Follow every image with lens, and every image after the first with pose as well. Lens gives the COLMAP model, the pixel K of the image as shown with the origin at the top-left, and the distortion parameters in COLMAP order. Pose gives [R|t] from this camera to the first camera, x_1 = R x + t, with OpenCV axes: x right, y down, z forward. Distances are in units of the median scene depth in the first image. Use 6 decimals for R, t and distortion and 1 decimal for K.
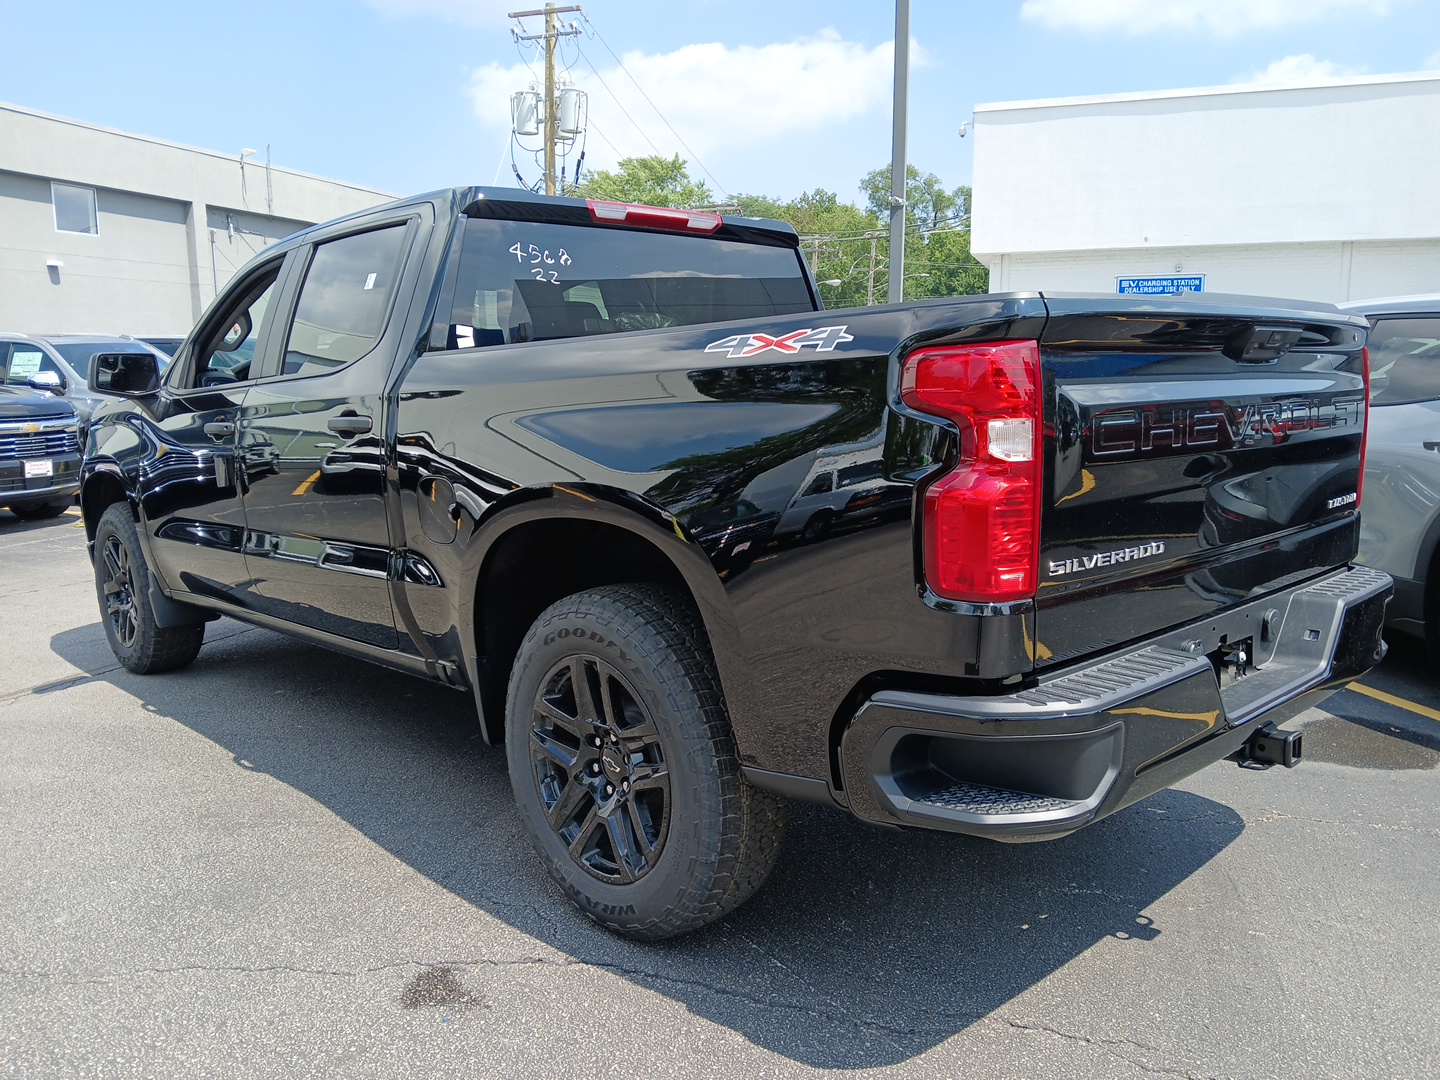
lens RADIAL K [[1158.3, 0, 720.0], [0, 1158.3, 540.0], [0, 0, 1]] dist [-0.053409, -0.006066]
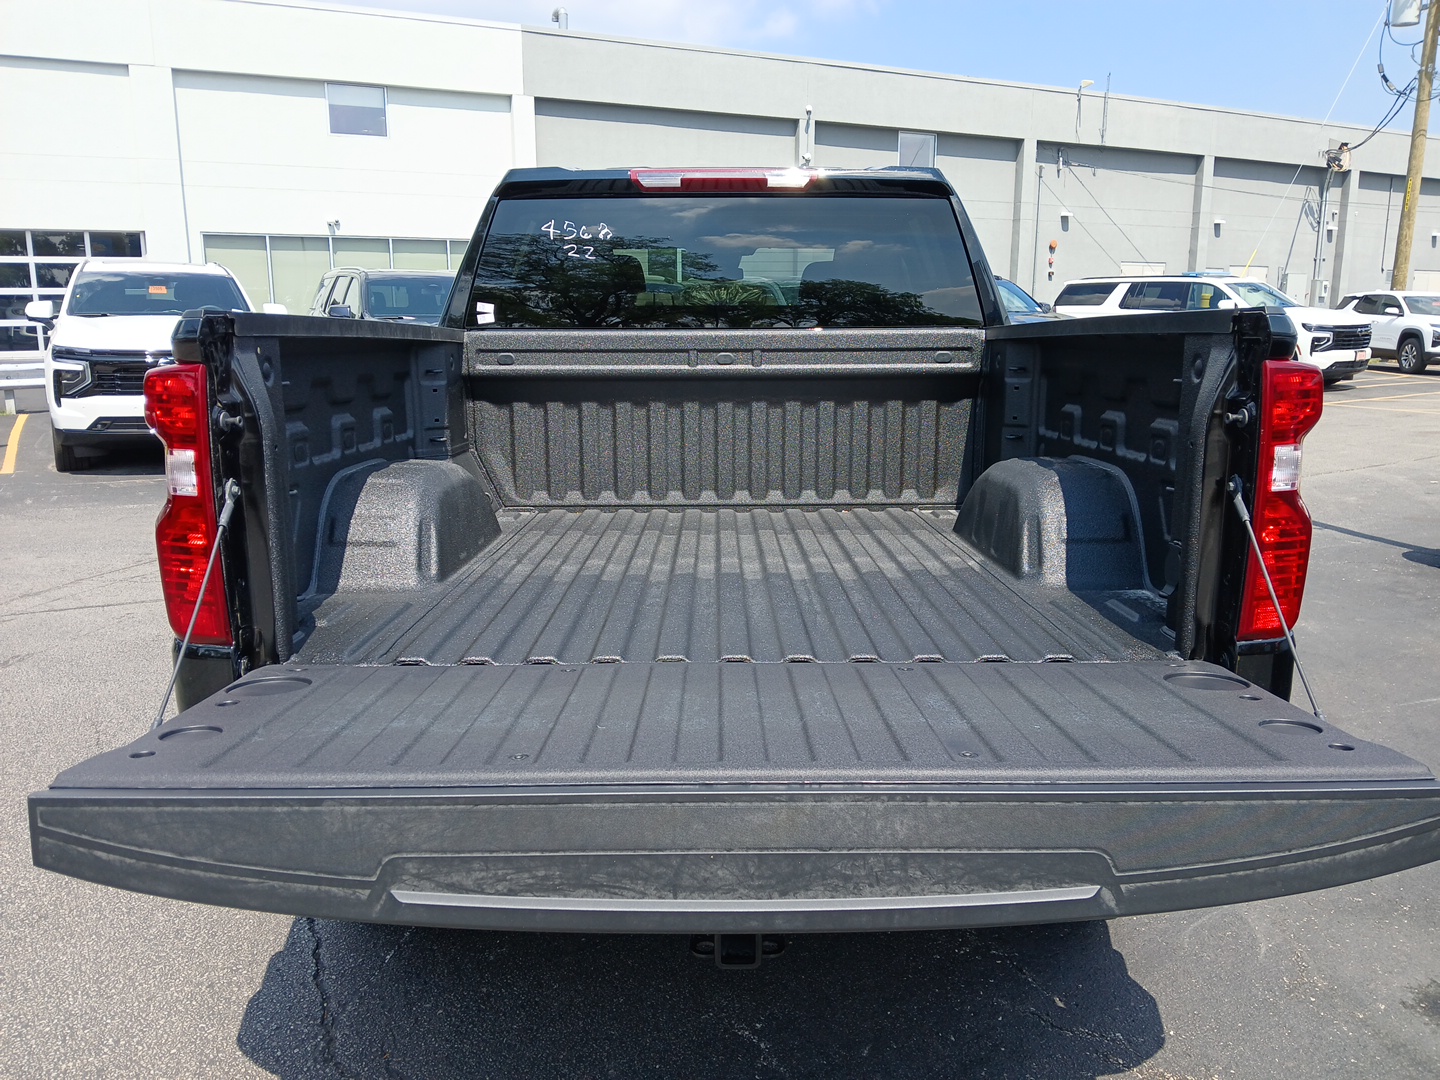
lens RADIAL K [[1111.8, 0, 720.0], [0, 1111.8, 540.0], [0, 0, 1]] dist [-0.002556, -0.013812]
pose [[0.730929, 0.145644, -0.666731, 0.611127], [-0.098825, 0.989253, 0.107756, -0.089858], [0.675260, -0.012873, 0.737468, 0.336623]]
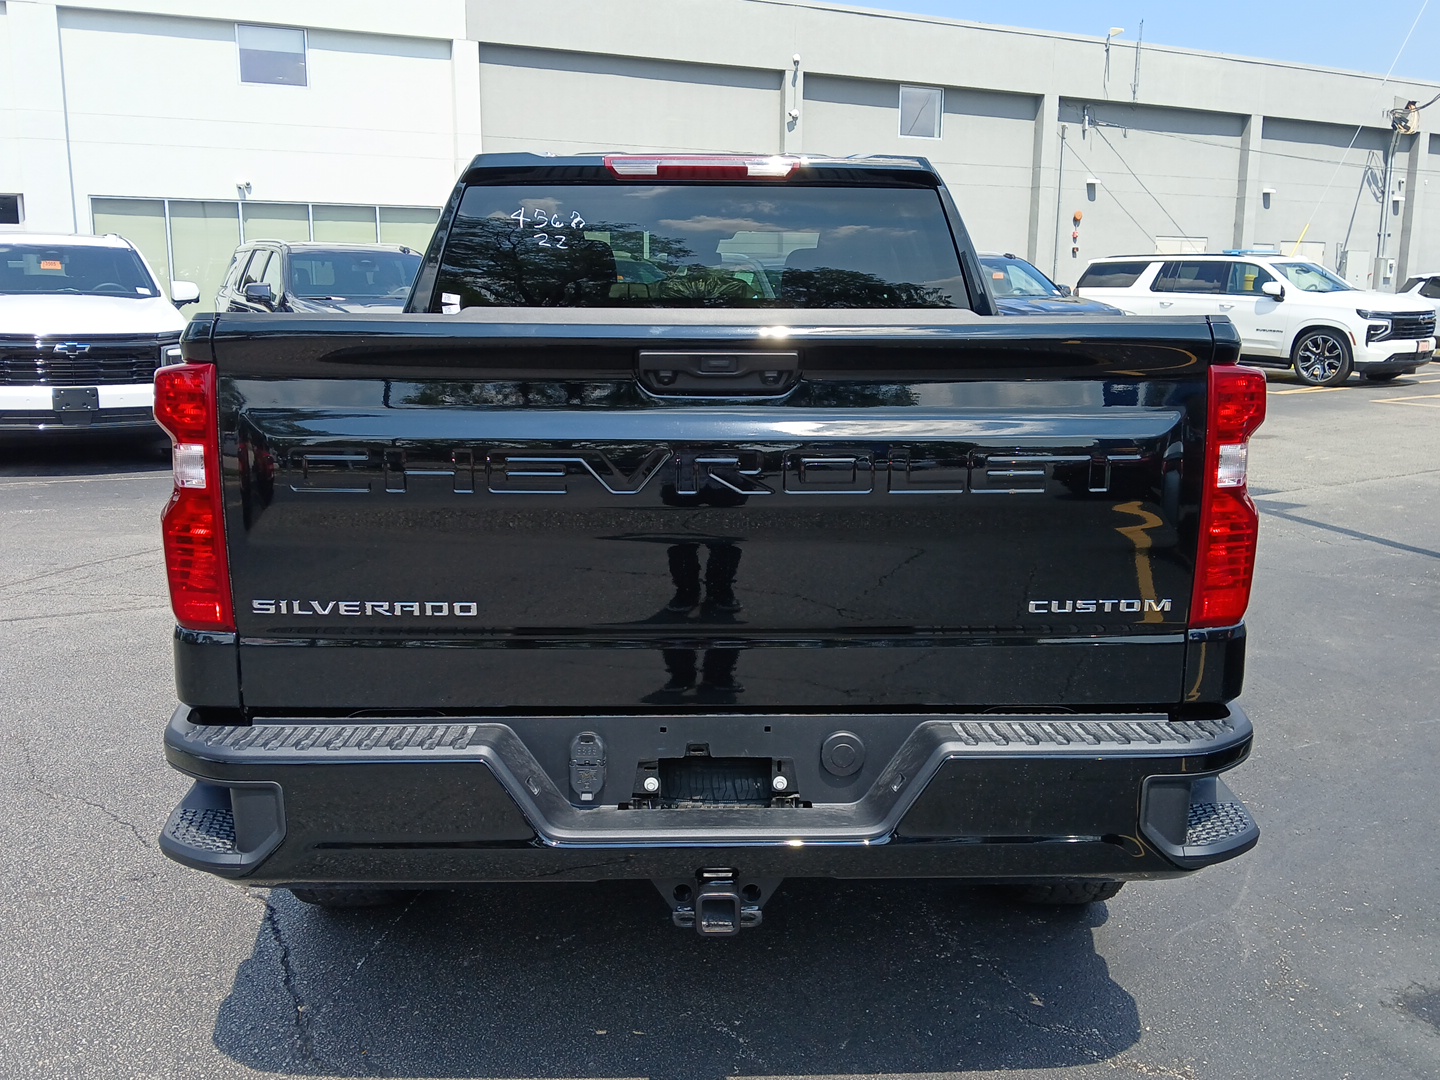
lens RADIAL K [[1310.4, 0, 720.0], [0, 1310.4, 540.0], [0, 0, 1]] dist [0.003274, -0.010006]
pose [[0.744712, 0.138085, -0.652945, 0.688412], [-0.102972, 0.990419, 0.092011, -0.090364], [0.659394, -0.001286, 0.751796, 0.246496]]
